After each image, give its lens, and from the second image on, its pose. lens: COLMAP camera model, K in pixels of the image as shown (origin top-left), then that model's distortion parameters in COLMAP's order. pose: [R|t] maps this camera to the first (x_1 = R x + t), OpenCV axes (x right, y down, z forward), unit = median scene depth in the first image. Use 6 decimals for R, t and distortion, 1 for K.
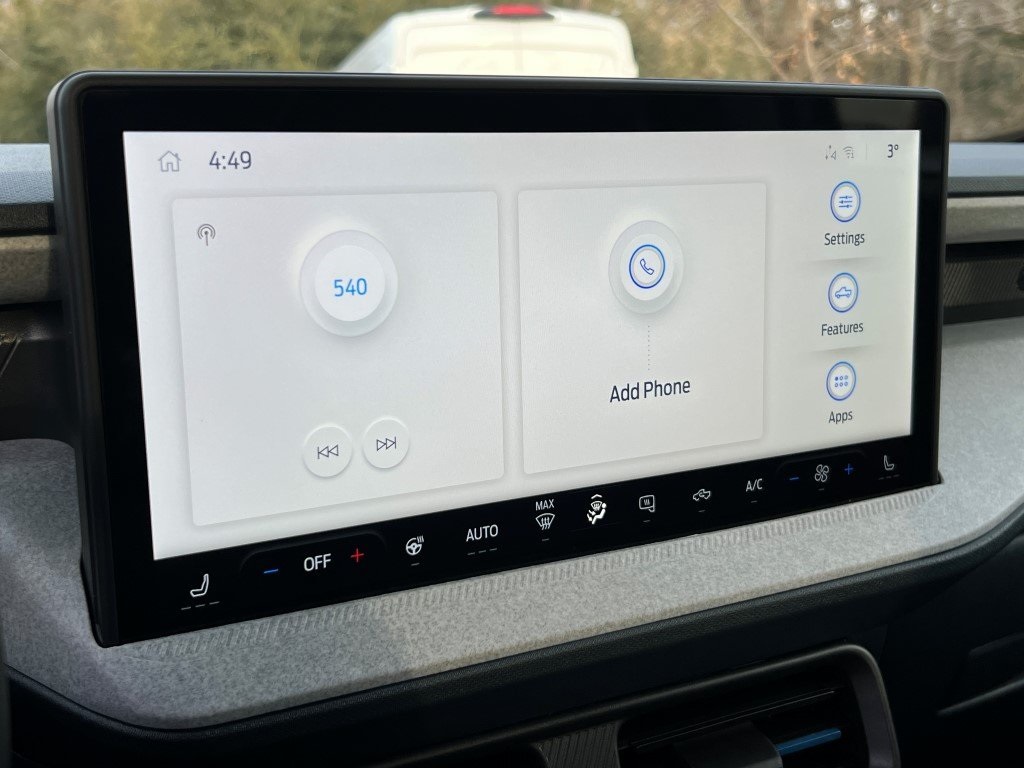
lens RADIAL K [[1233.2, 0, 512.7], [0, 1233.2, 368.0], [0, 0, 1]] dist [0.227249, -0.813288]
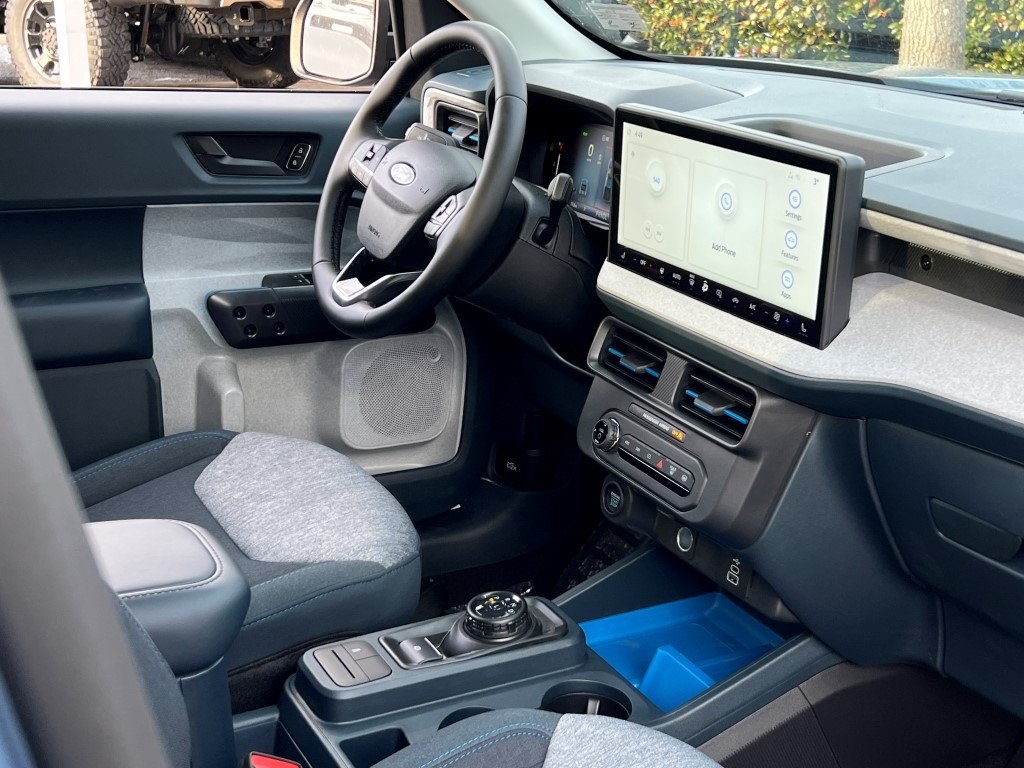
lens RADIAL K [[1350.2, 0, 512.0], [0, 1350.2, 384.0], [0, 0, 1]] dist [0.009991, -0.002555]
pose [[-0.010121, 0.352345, -0.935815, 2.744339], [-0.171215, 0.921432, 0.348781, -0.606801], [0.985182, 0.163756, 0.051001, 0.466299]]
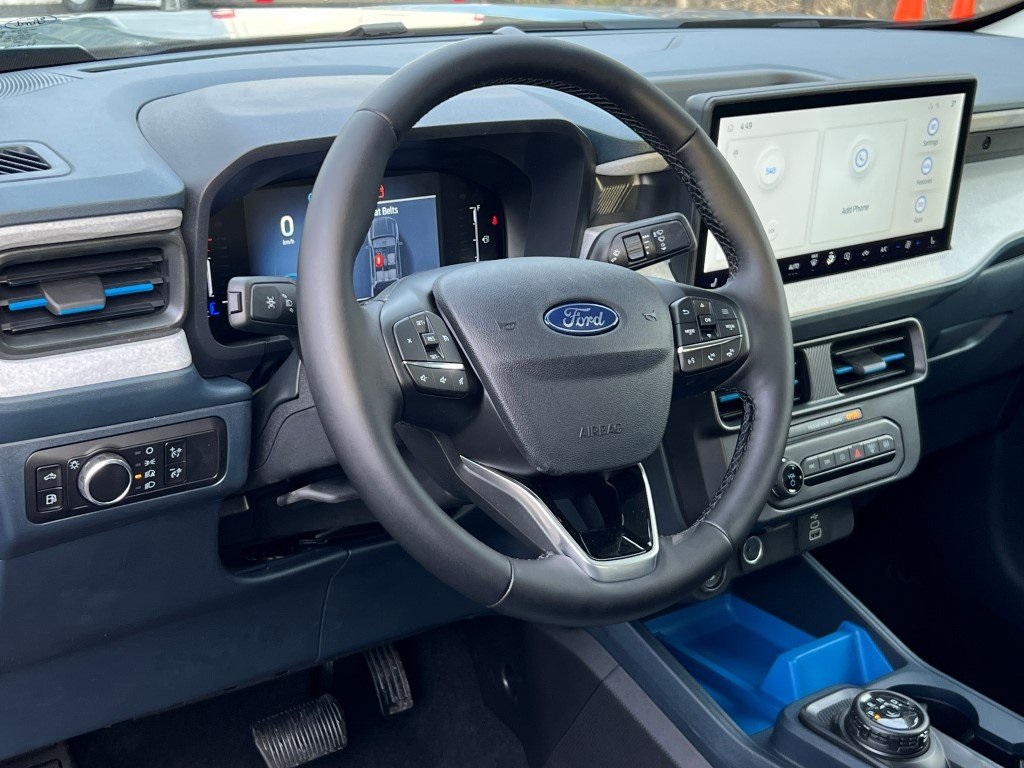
lens RADIAL K [[1586.7, 0, 512.0], [0, 1586.7, 384.0], [0, 0, 1]] dist [0.027500, -0.013179]
pose [[0.982687, 0.021591, 0.184009, -1.068589], [-0.059563, 0.977278, 0.203421, -0.230688], [-0.175436, -0.210859, 0.961645, -1.852167]]
